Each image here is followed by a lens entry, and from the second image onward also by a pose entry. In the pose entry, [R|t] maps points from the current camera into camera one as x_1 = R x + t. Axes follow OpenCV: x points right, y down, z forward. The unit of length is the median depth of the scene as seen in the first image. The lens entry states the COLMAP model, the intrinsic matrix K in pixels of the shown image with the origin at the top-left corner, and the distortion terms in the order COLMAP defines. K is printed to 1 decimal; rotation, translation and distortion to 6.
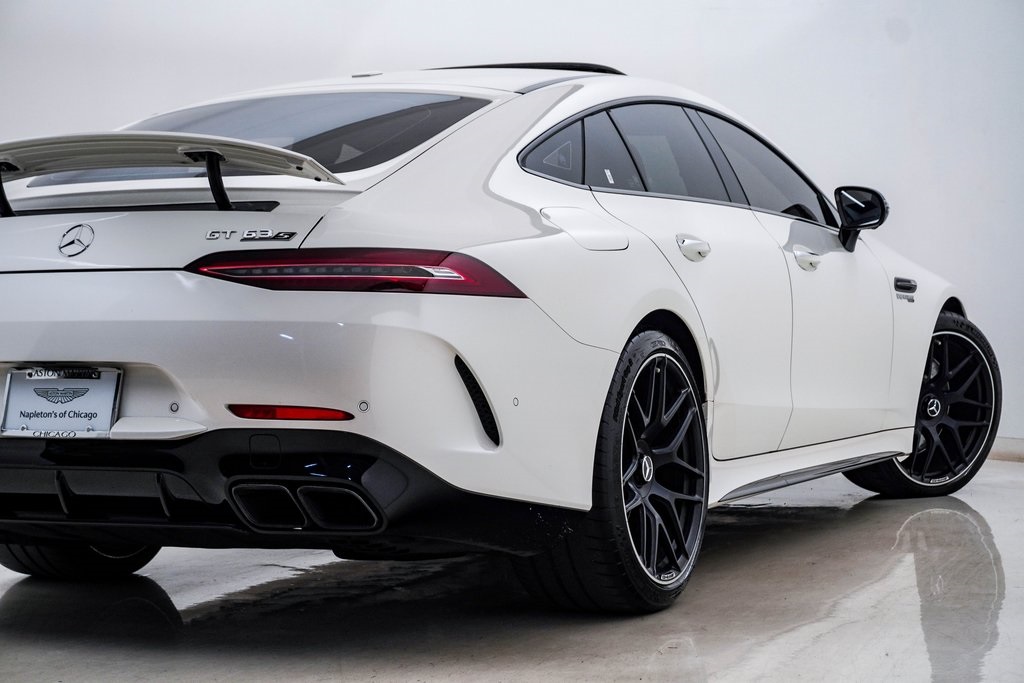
lens RADIAL K [[2180.1, 0, 509.8], [0, 2180.1, 348.9], [0, 0, 1]] dist [0.013613, 0.000000]
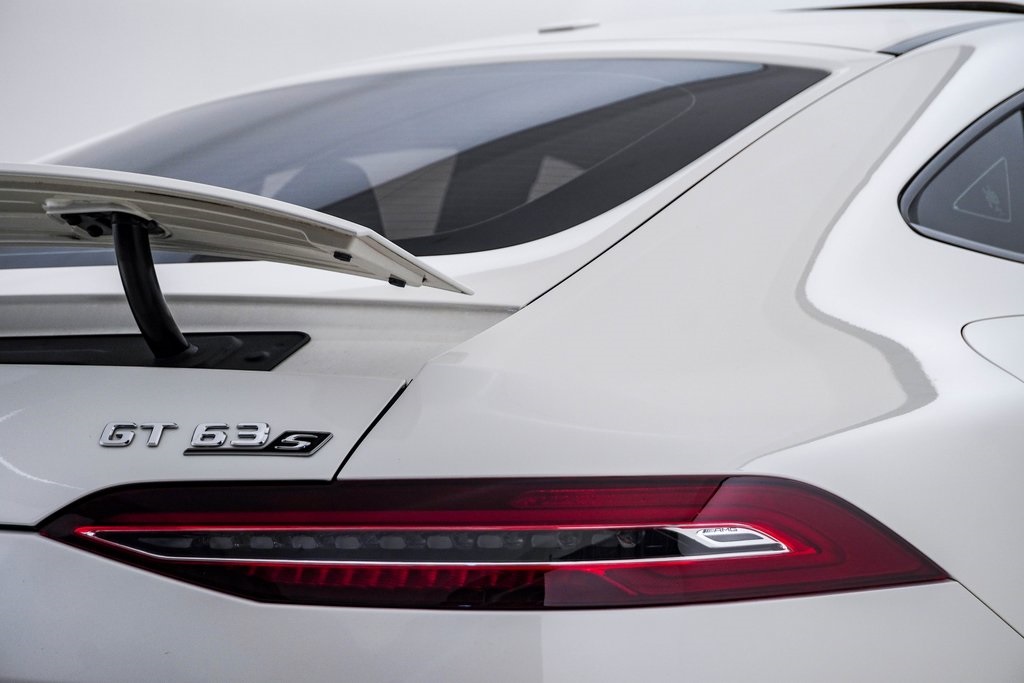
lens RADIAL K [[2180.1, 0, 516.0], [0, 2180.1, 335.2], [0, 0, 1]] dist [0.013613, 0.000000]
pose [[0.992854, -0.006085, -0.119181, -0.022412], [0.005905, 0.999981, -0.001865, -0.067372], [0.119190, 0.001147, 0.992871, 0.624154]]
